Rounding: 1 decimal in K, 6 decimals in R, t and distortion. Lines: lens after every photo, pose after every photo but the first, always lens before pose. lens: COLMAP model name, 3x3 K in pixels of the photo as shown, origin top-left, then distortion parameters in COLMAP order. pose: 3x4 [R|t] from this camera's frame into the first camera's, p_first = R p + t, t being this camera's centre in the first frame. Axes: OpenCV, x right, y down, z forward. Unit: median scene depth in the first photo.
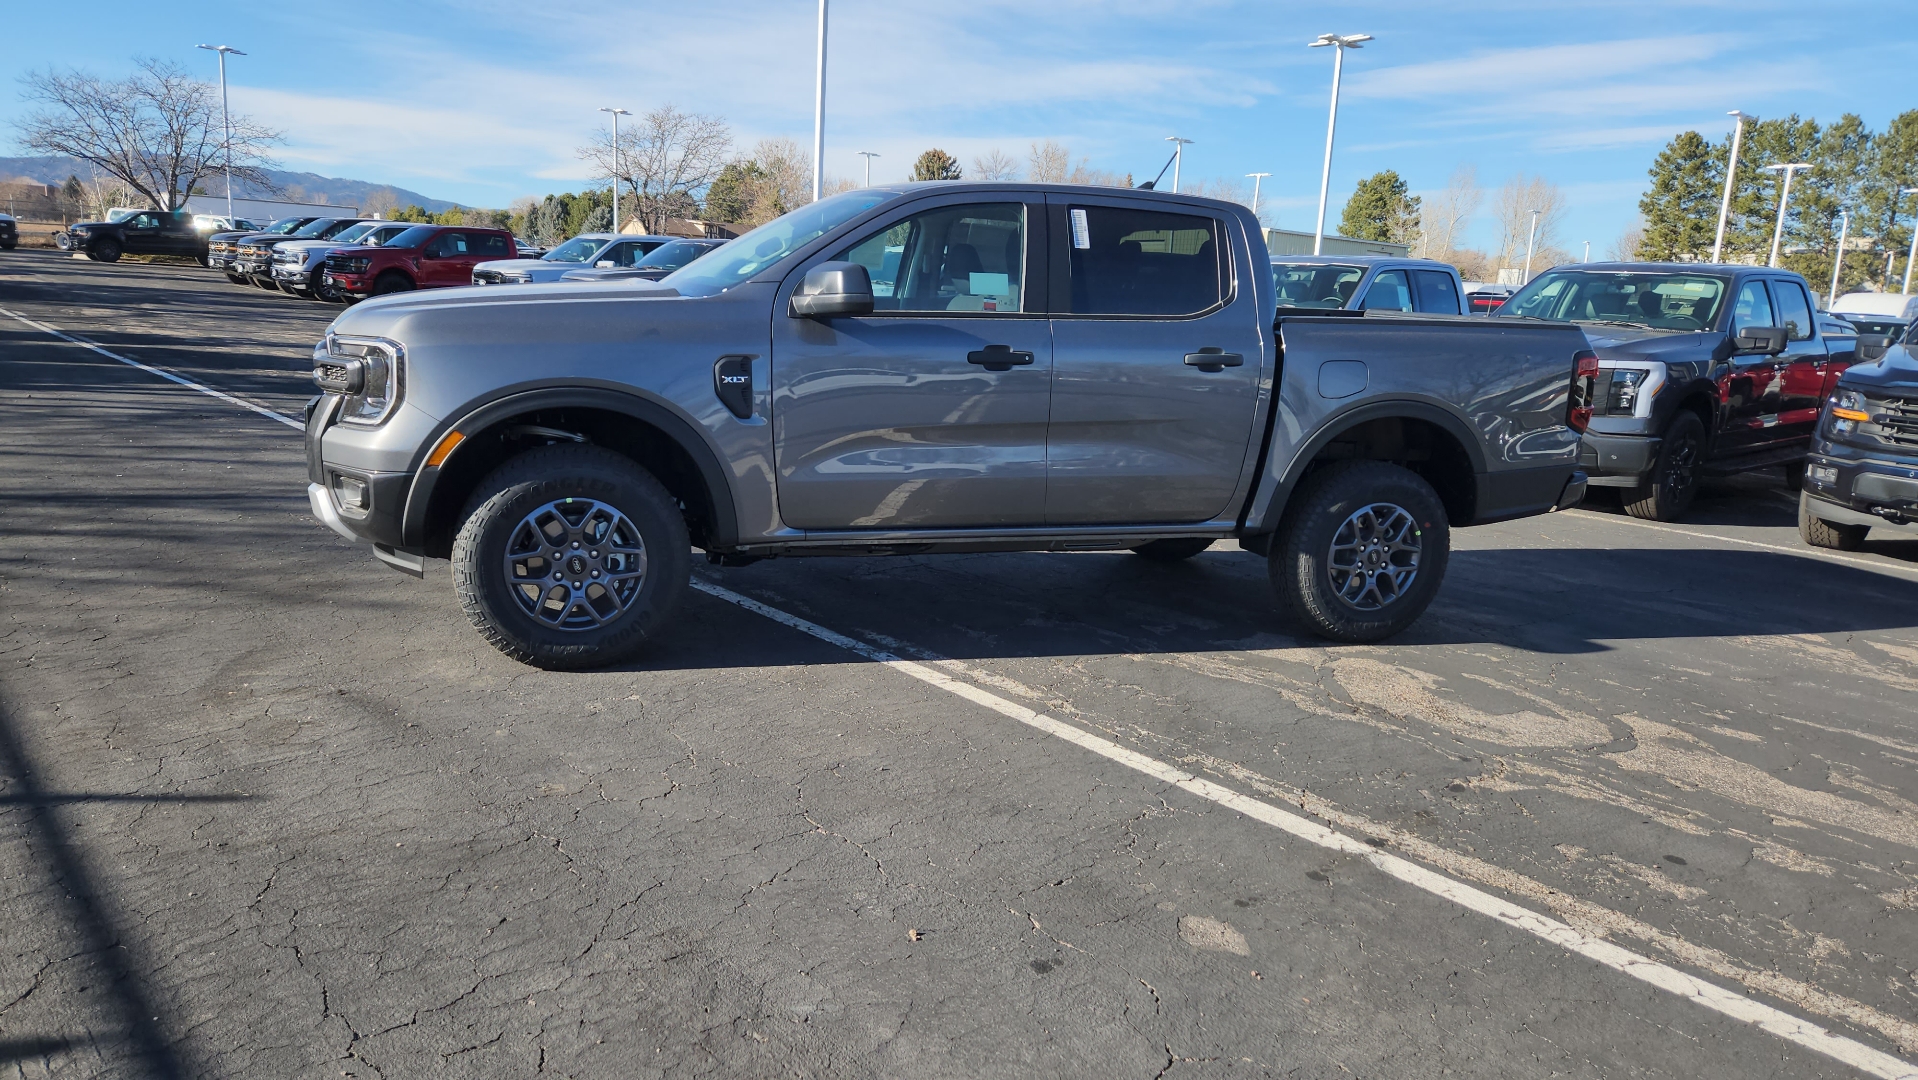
lens RADIAL K [[1276.6, 0, 918.3], [0, 1276.6, 561.3], [0, 0, 1]] dist [0.072555, -0.057024]
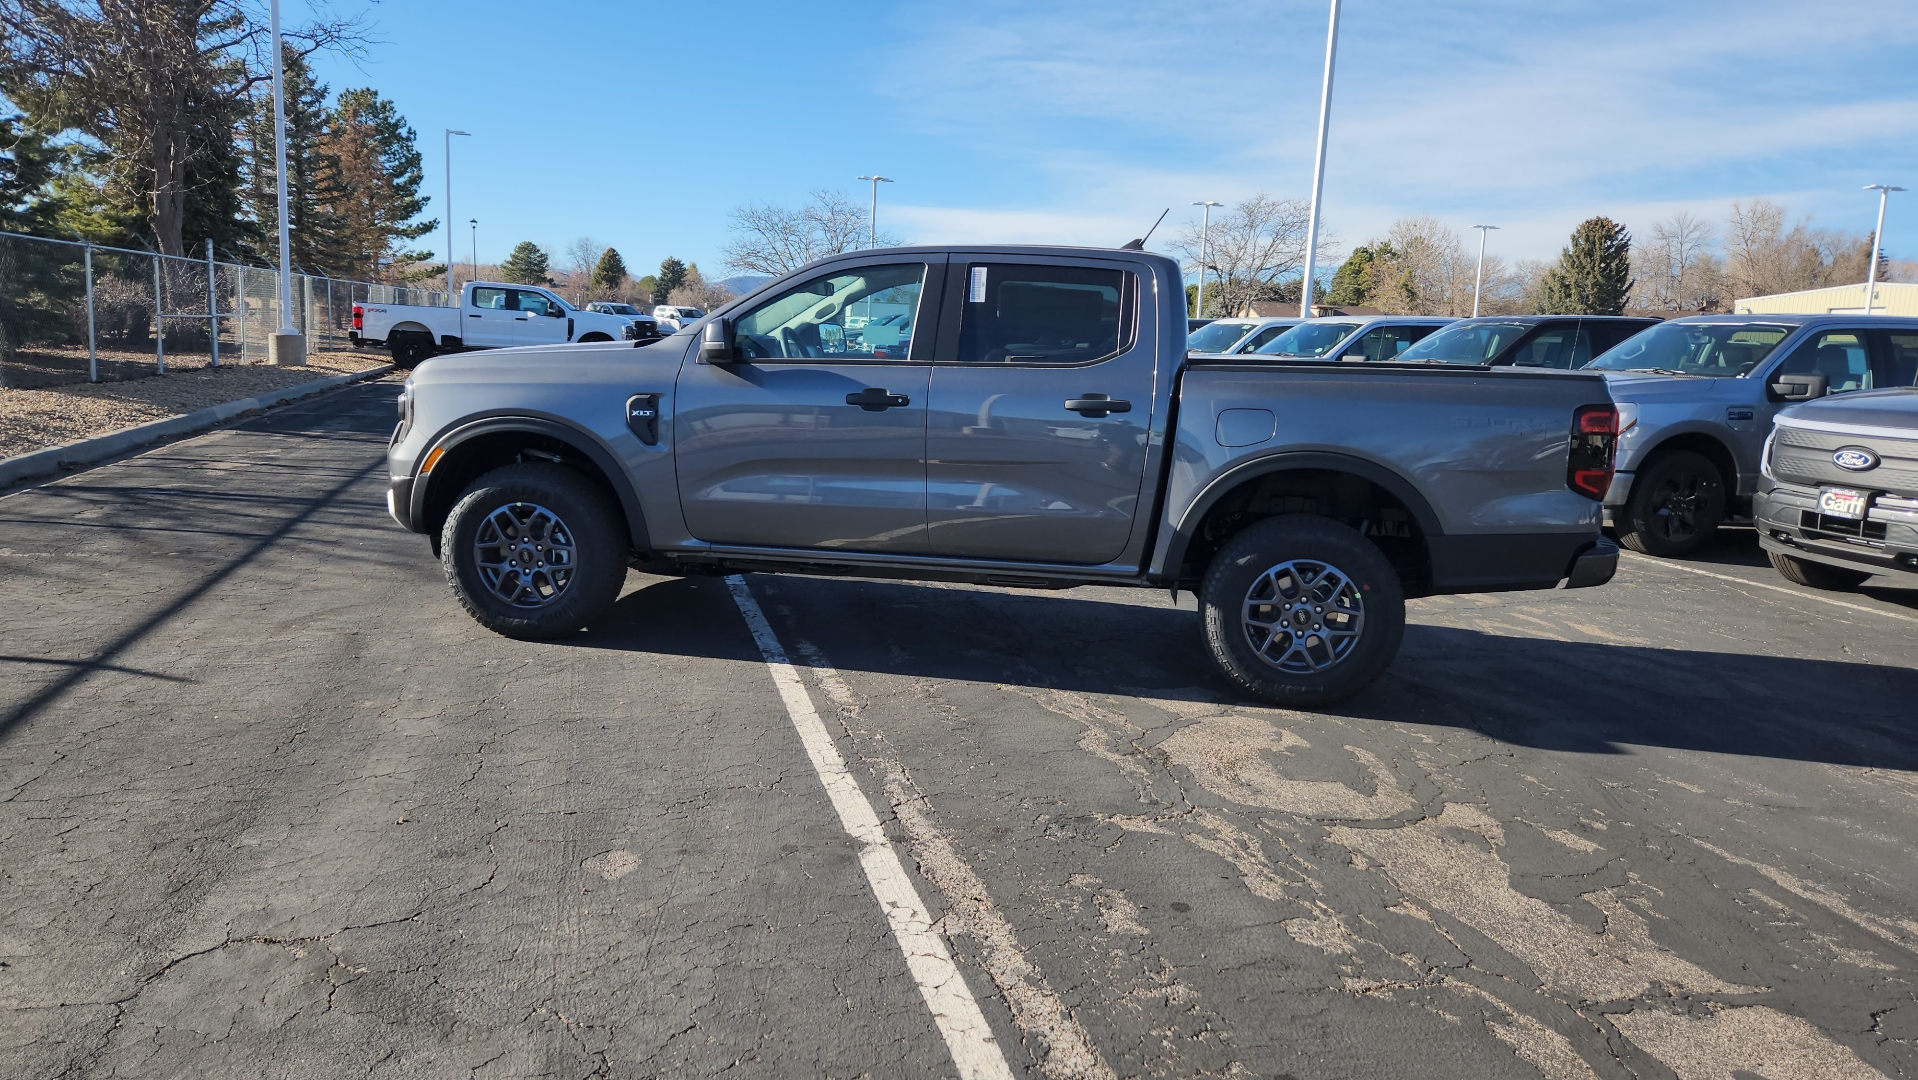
lens RADIAL K [[1279.5, 0, 923.8], [0, 1279.5, 548.4], [0, 0, 1]] dist [0.069043, -0.050334]
pose [[0.889822, 0.056970, -0.452738, 0.598091], [-0.090789, 0.994443, -0.053304, 0.025179], [0.447185, 0.088534, 0.890049, 0.035254]]
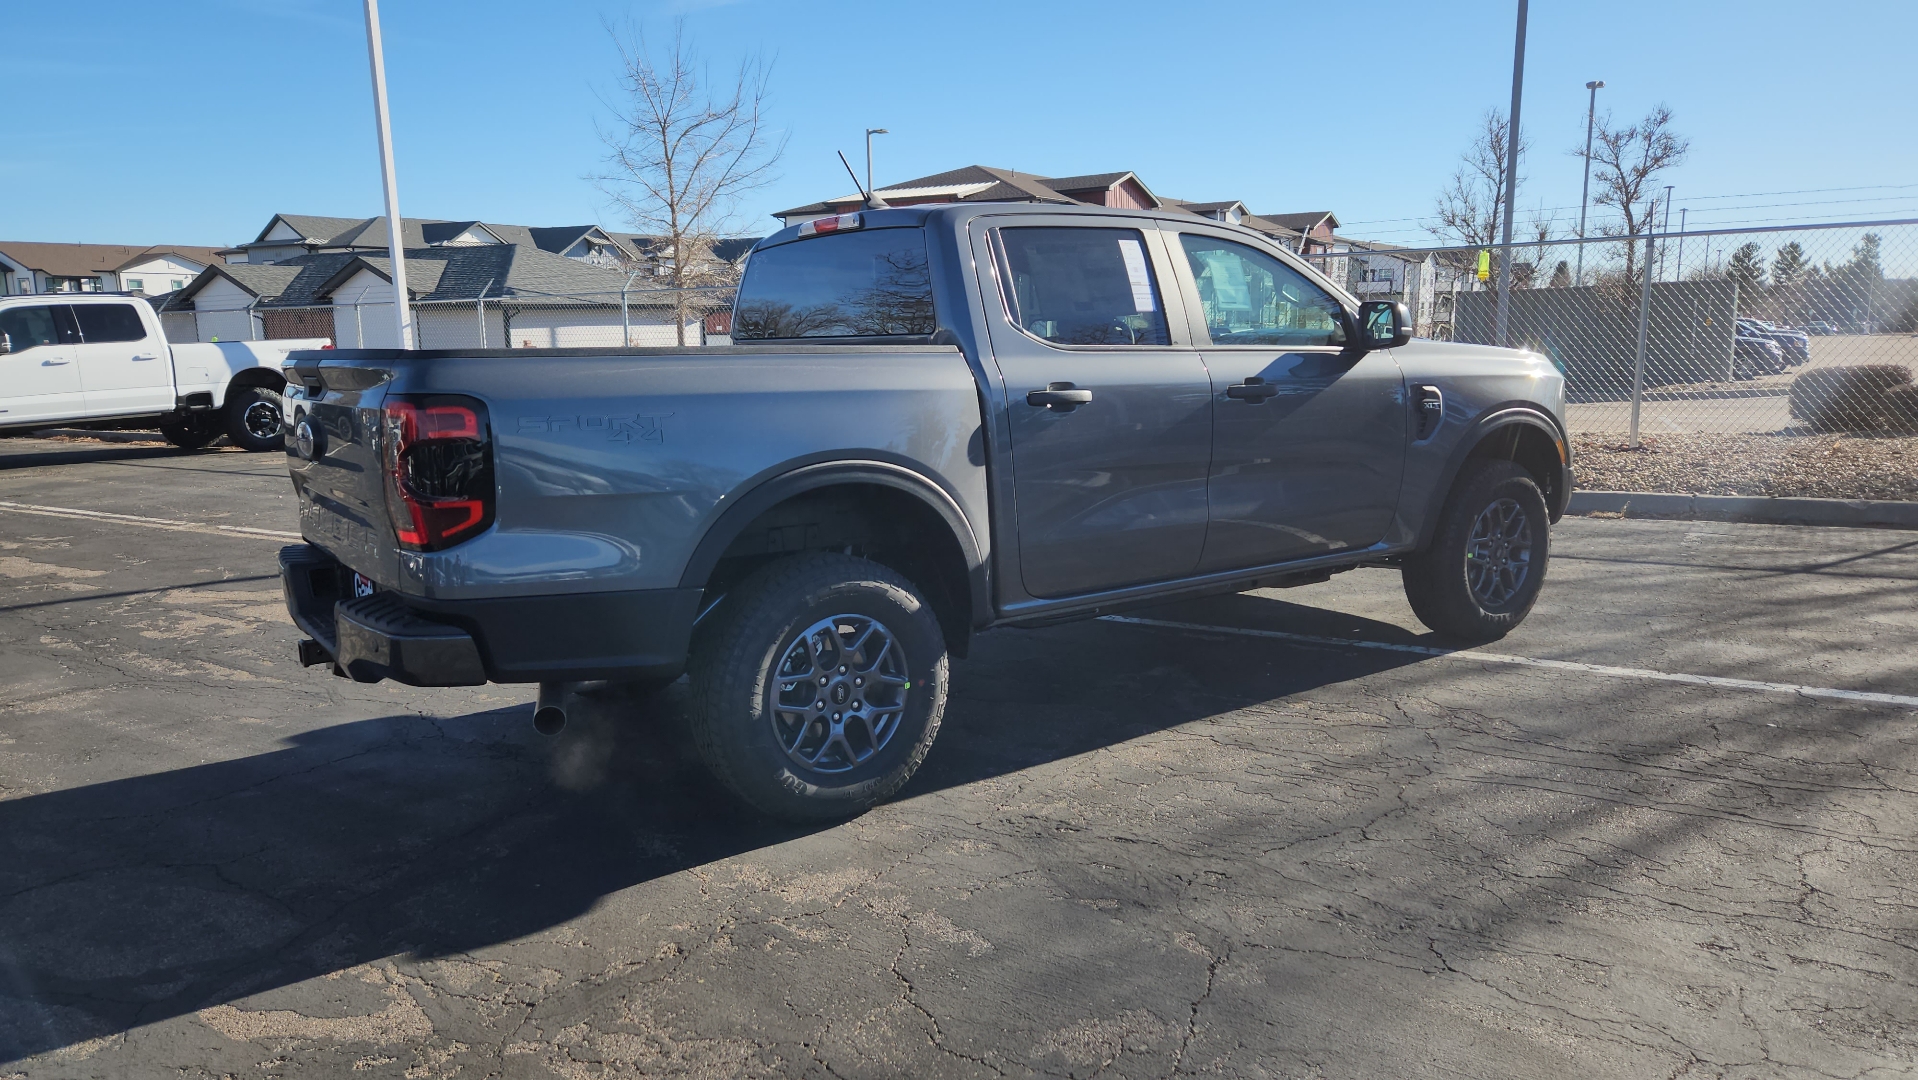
lens RADIAL K [[1276.6, 0, 926.8], [0, 1276.6, 541.2], [0, 0, 1]] dist [0.072555, -0.057024]
pose [[-0.962062, 0.009620, -0.272660, 0.433566], [-0.088638, 0.934146, 0.345709, -0.438927], [0.258030, 0.356762, -0.897854, 2.135334]]
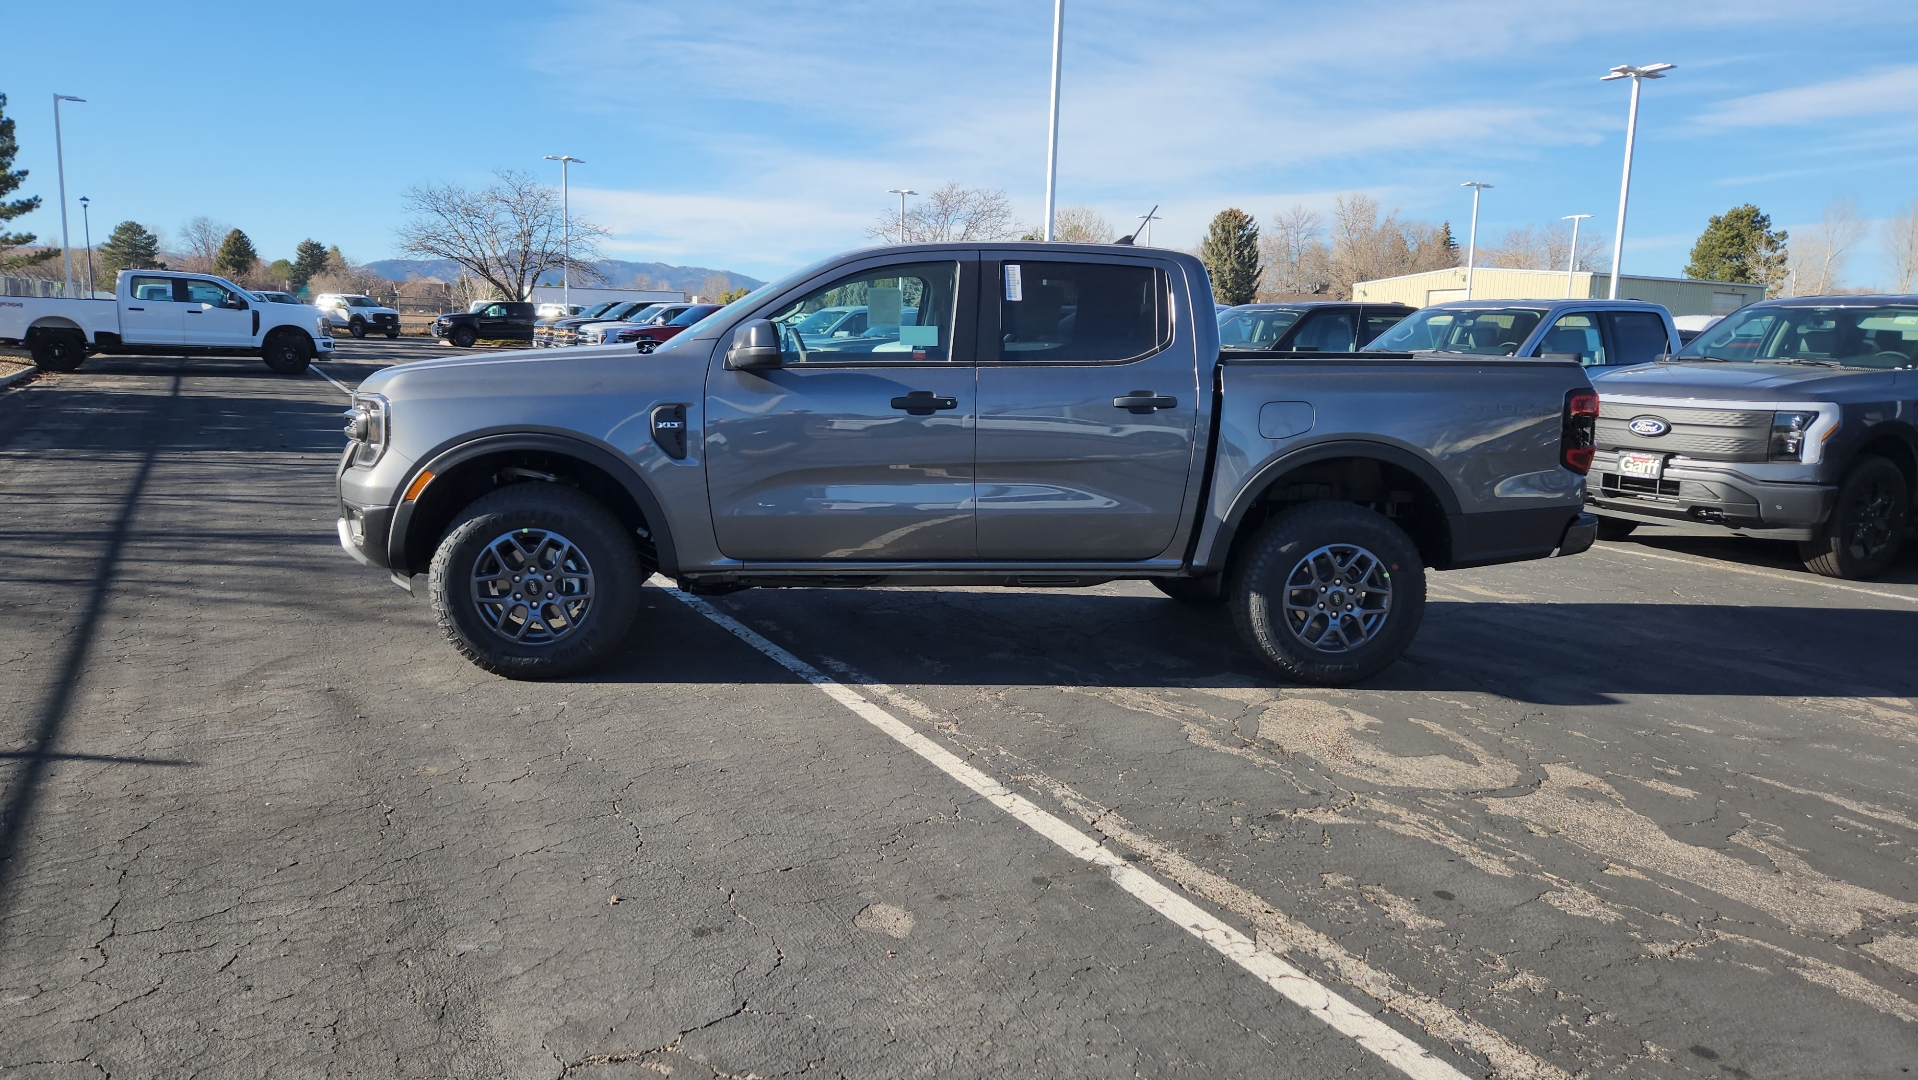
lens RADIAL K [[1276.6, 0, 927.9], [0, 1276.6, 549.2], [0, 0, 1]] dist [0.072555, -0.057024]
pose [[0.974545, 0.008091, -0.224046, 0.302480], [-0.020937, 0.998266, -0.055023, 0.022333], [0.223213, 0.058314, 0.973024, -0.037755]]
